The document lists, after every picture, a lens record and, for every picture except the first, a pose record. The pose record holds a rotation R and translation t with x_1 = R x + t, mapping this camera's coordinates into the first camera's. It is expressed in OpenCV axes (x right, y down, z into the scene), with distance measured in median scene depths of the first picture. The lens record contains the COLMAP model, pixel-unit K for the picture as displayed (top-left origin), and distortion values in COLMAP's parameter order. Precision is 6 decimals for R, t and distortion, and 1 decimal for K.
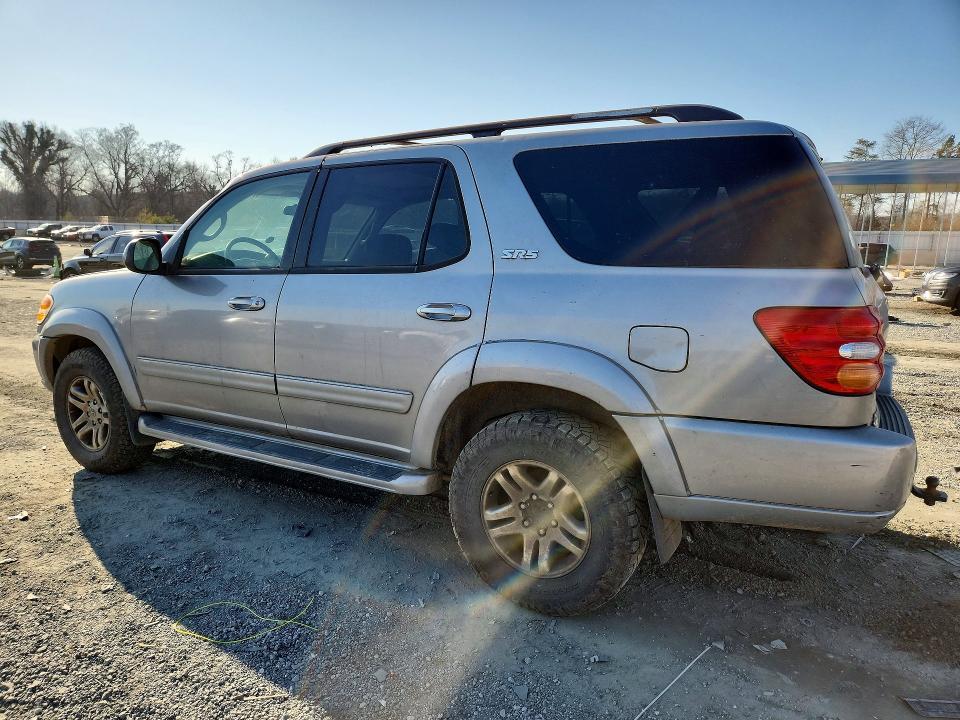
lens RADIAL K [[745.6, 0, 480.0], [0, 745.6, 360.0], [0, 0, 1]] dist [0.027408, 0.004889]
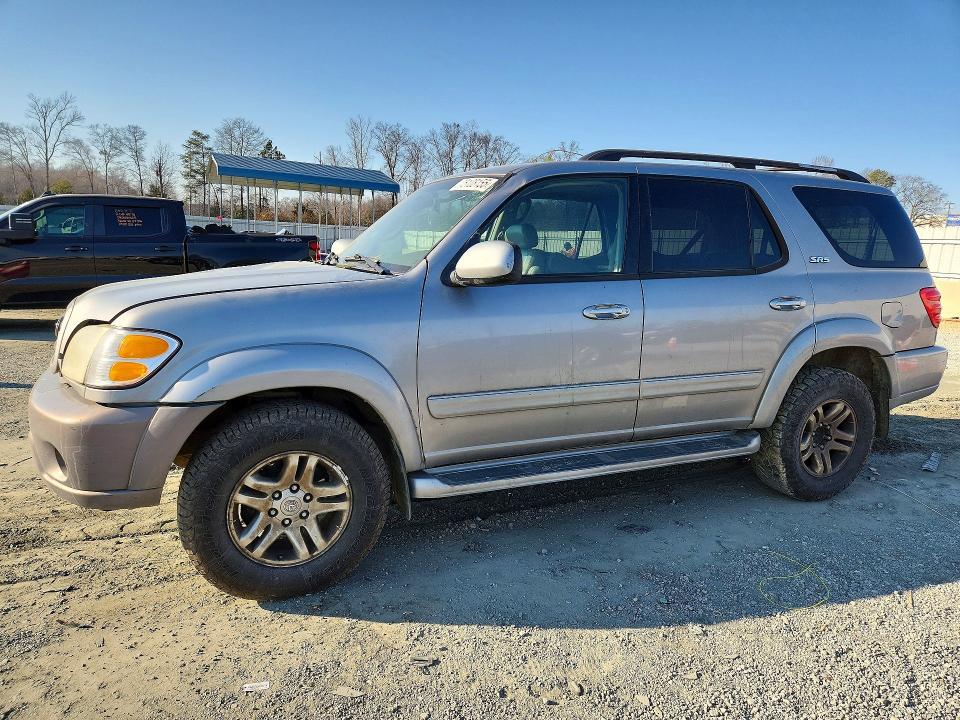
lens RADIAL K [[747.8, 0, 478.8], [0, 747.8, 348.0], [0, 0, 1]] dist [0.036144, 0.001529]
pose [[0.487844, -0.115890, 0.865204, -0.977178], [0.105451, 0.991714, 0.073378, -0.093608], [-0.866538, 0.055440, 0.496022, 0.538725]]
